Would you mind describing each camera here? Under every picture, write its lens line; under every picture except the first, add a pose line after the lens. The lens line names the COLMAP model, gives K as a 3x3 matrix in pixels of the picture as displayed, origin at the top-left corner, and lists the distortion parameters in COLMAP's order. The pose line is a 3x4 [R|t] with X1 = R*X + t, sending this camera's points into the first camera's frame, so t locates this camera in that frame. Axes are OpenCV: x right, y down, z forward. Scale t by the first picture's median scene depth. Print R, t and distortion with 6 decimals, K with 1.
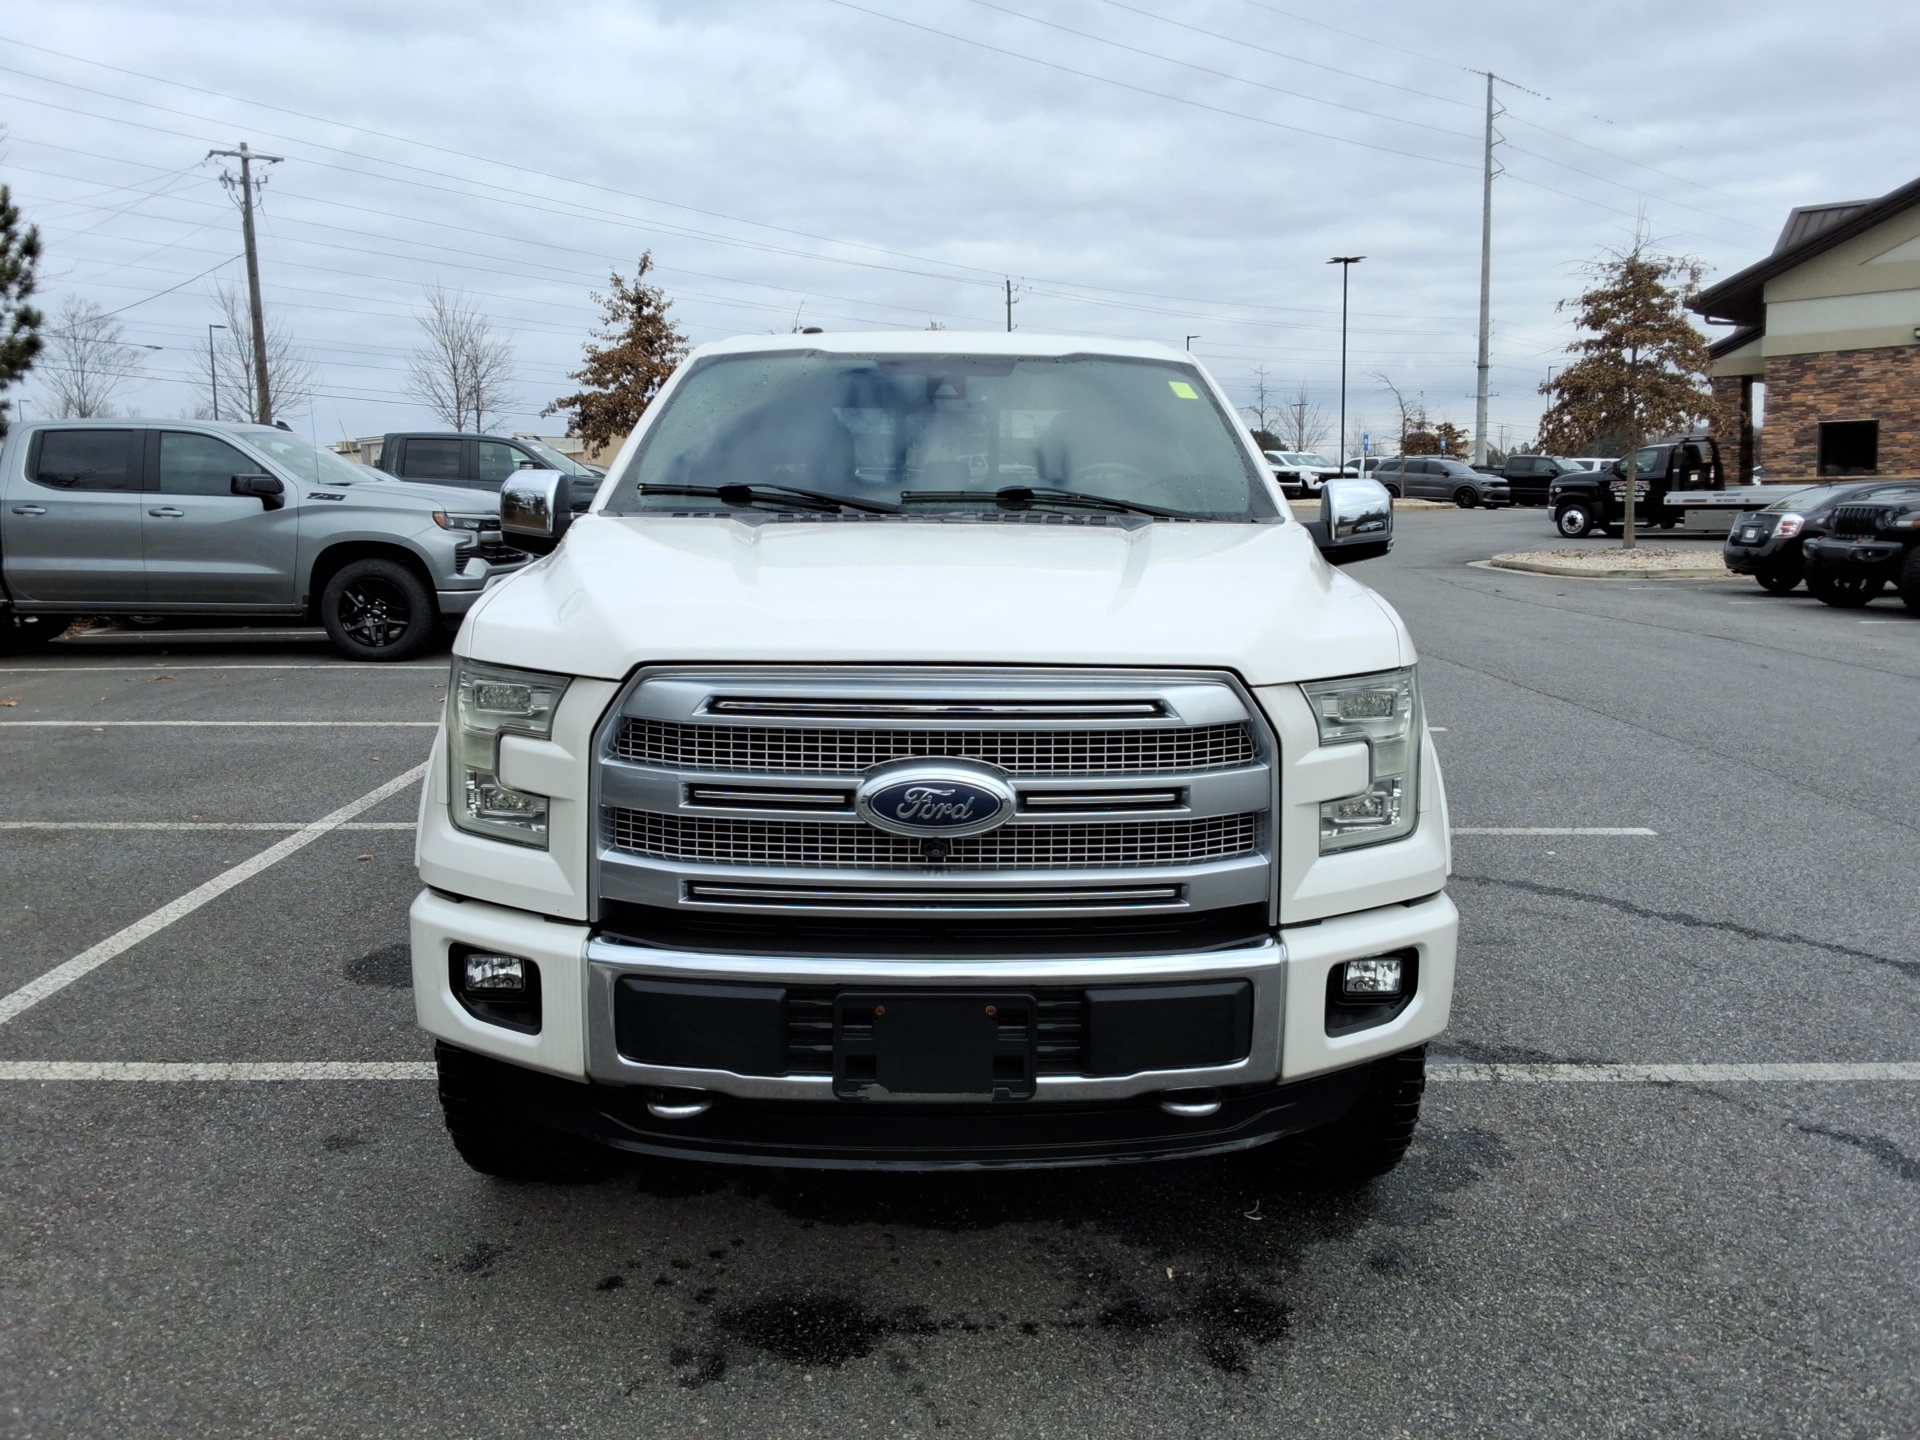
lens RADIAL K [[1531.9, 0, 958.6], [0, 1531.9, 723.3], [0, 0, 1]] dist [0.080633, -0.115783]
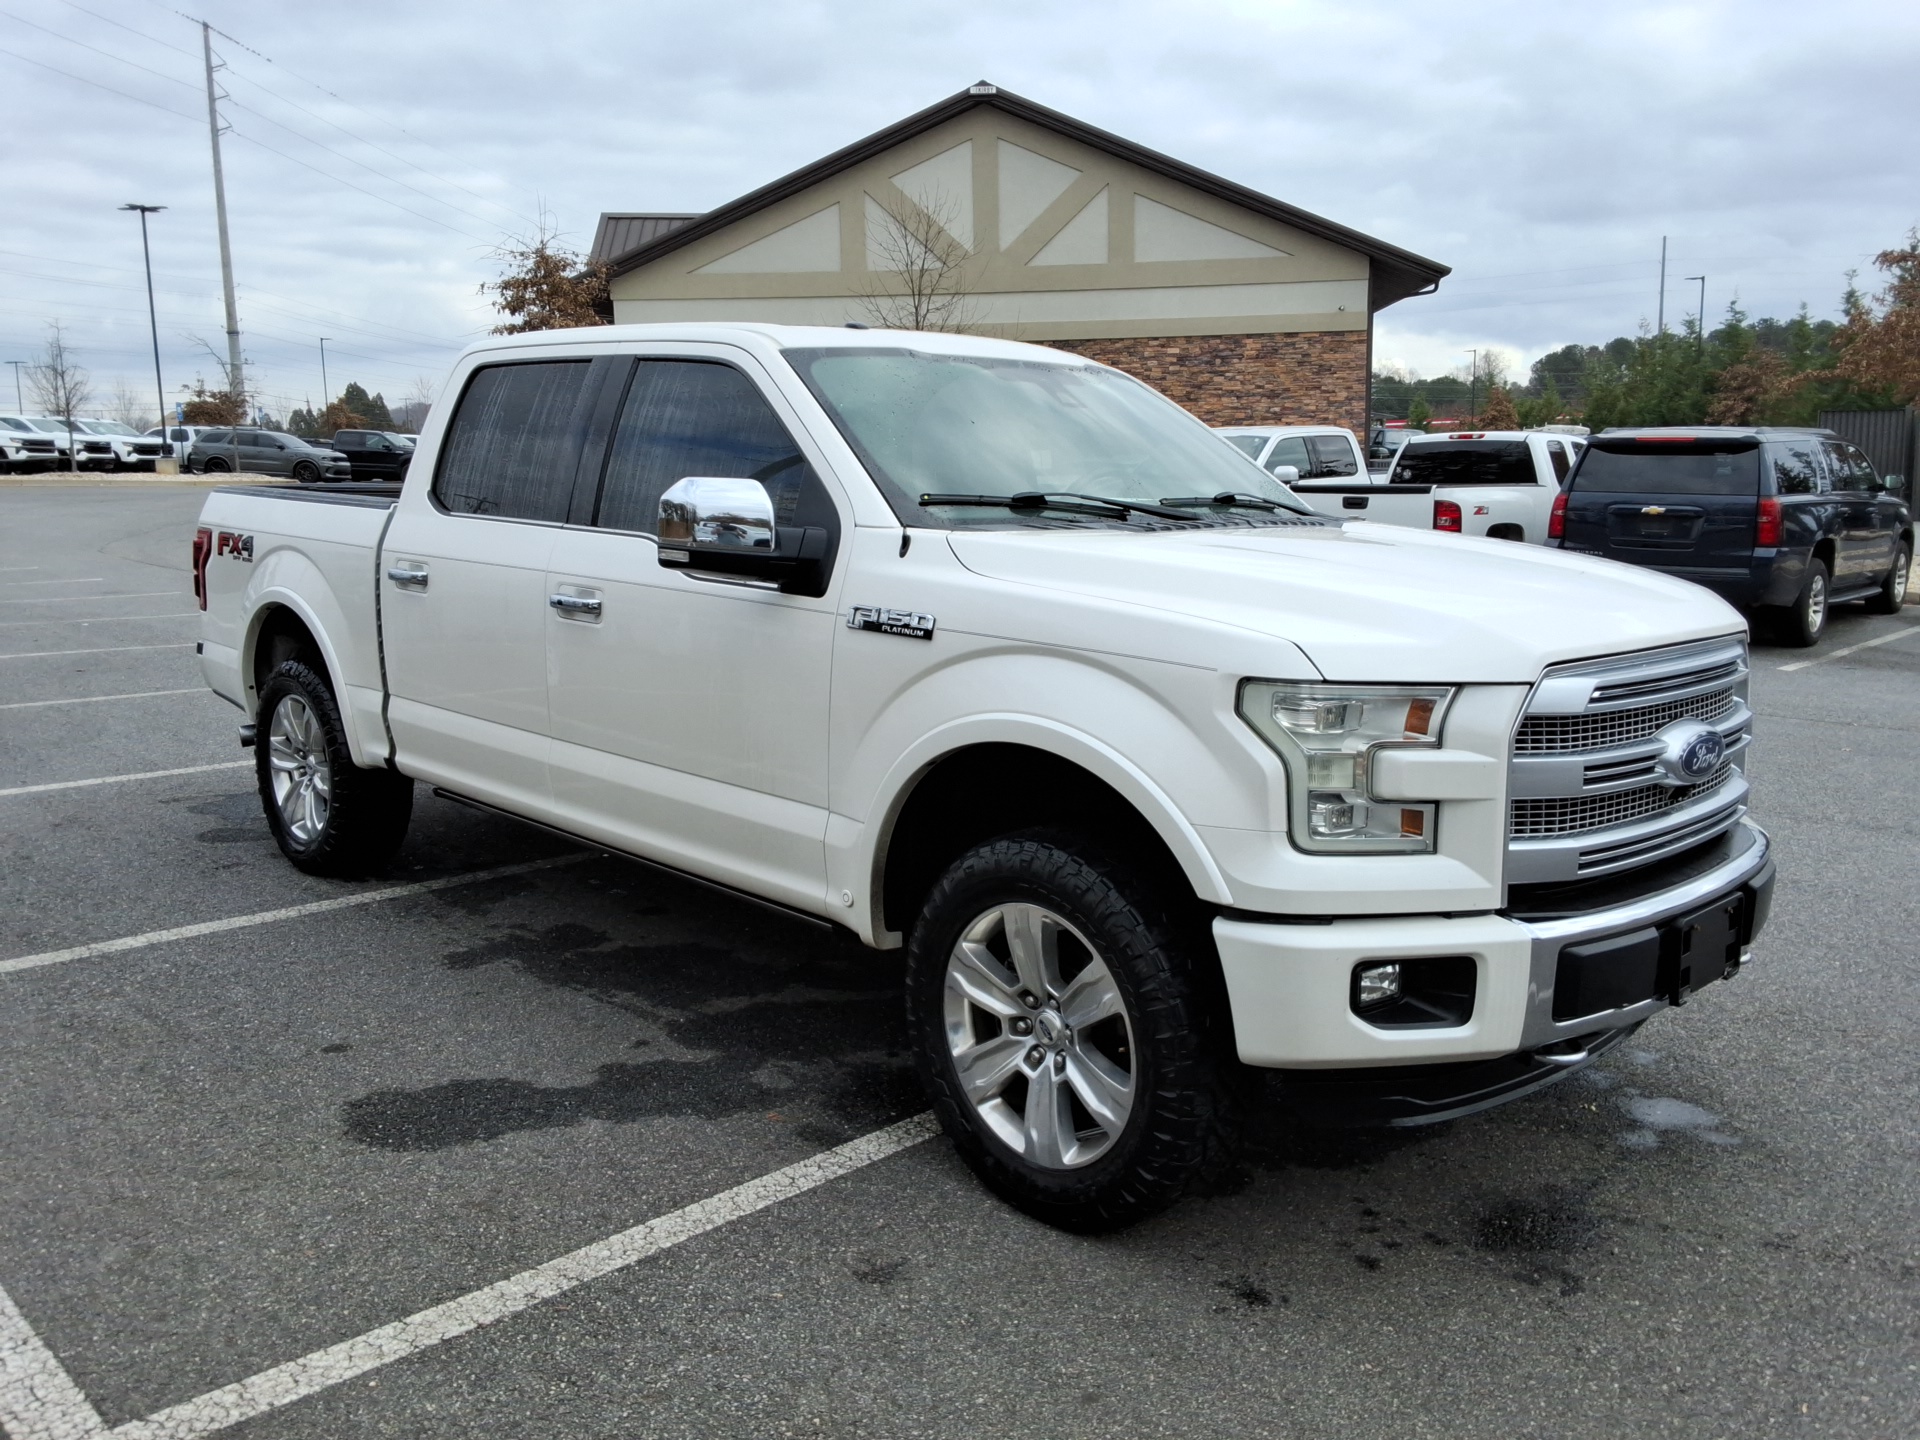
lens RADIAL K [[1531.9, 0, 960.3], [0, 1531.9, 721.3], [0, 0, 1]] dist [0.080633, -0.115783]
pose [[0.720258, -0.112511, 0.684521, -0.119208], [0.101621, 0.993227, 0.056324, -0.009814], [-0.686222, 0.028994, 0.726814, 0.044862]]
